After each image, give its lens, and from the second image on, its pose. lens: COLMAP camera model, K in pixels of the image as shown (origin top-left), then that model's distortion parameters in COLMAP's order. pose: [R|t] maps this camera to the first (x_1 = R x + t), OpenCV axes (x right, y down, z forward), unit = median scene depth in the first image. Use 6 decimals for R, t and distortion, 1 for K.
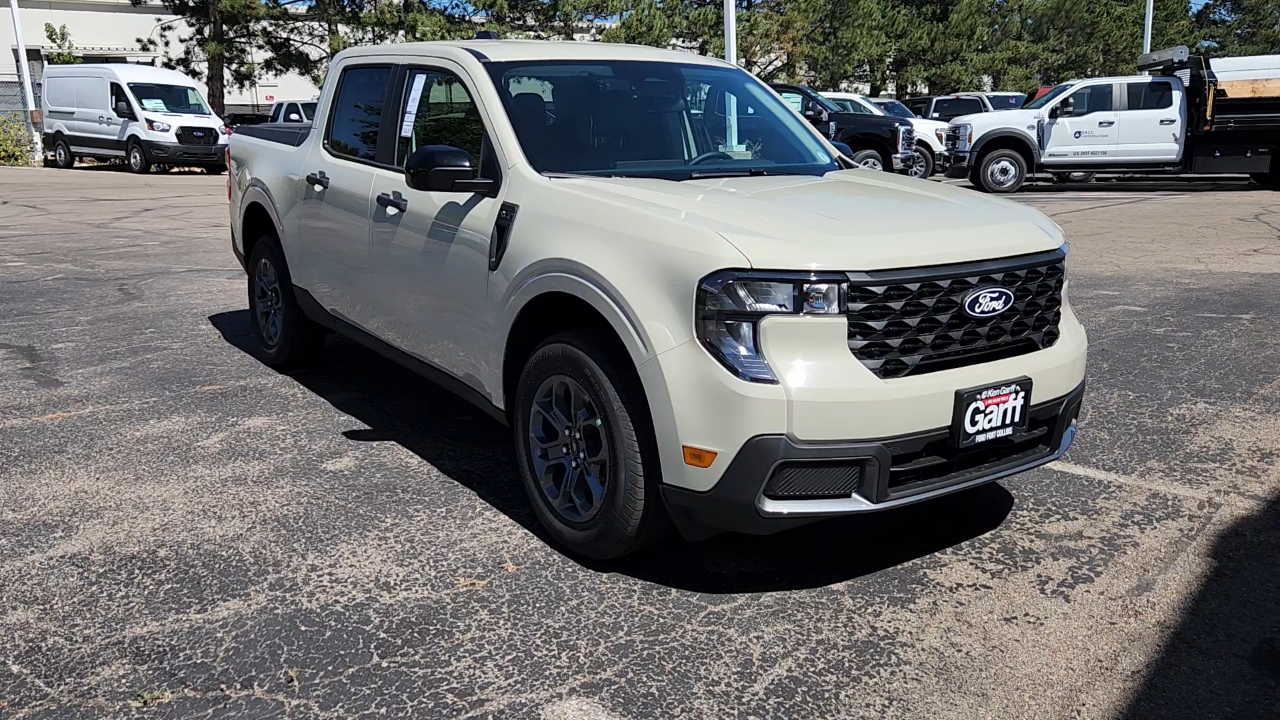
lens RADIAL K [[1086.2, 0, 624.4], [0, 1086.2, 357.5], [0, 0, 1]] dist [0.015624, 0.004857]
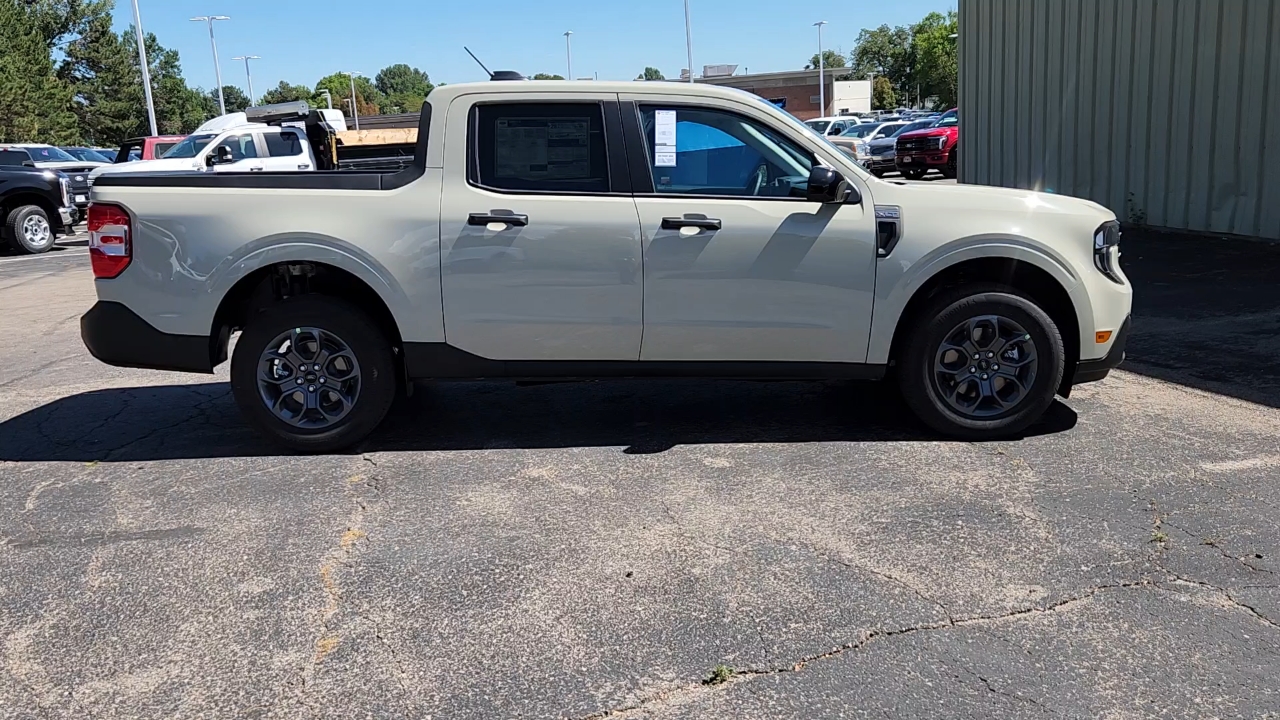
lens RADIAL K [[1086.2, 0, 624.4], [0, 1086.2, 357.5], [0, 0, 1]] dist [0.015624, 0.004857]
pose [[0.559719, -0.169830, 0.811094, -1.572571], [0.208141, 0.976209, 0.060769, -0.121414], [-0.802117, 0.134809, 0.581751, 0.569038]]
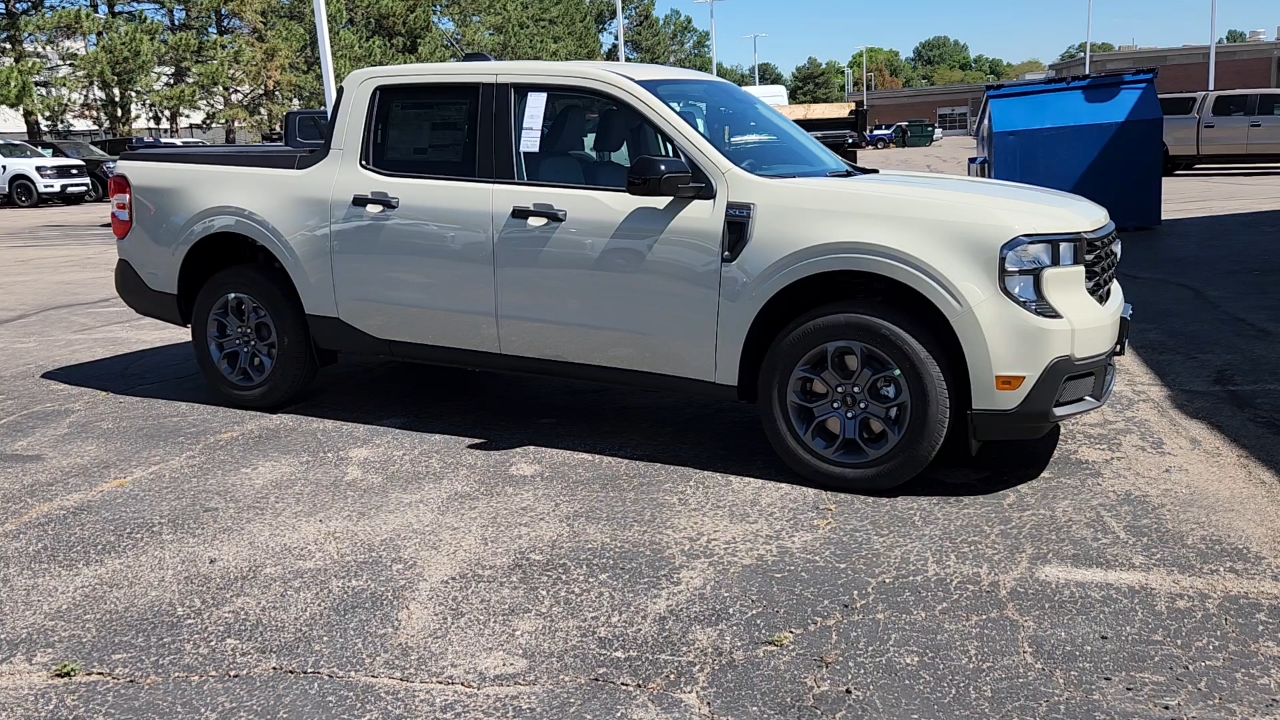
lens RADIAL K [[1086.2, 0, 624.4], [0, 1086.2, 357.5], [0, 0, 1]] dist [0.015624, 0.004857]
pose [[0.876848, -0.110915, 0.467799, -0.861073], [0.123007, 0.992395, 0.004731, -0.000417], [-0.464766, 0.053394, 0.883822, 0.059957]]
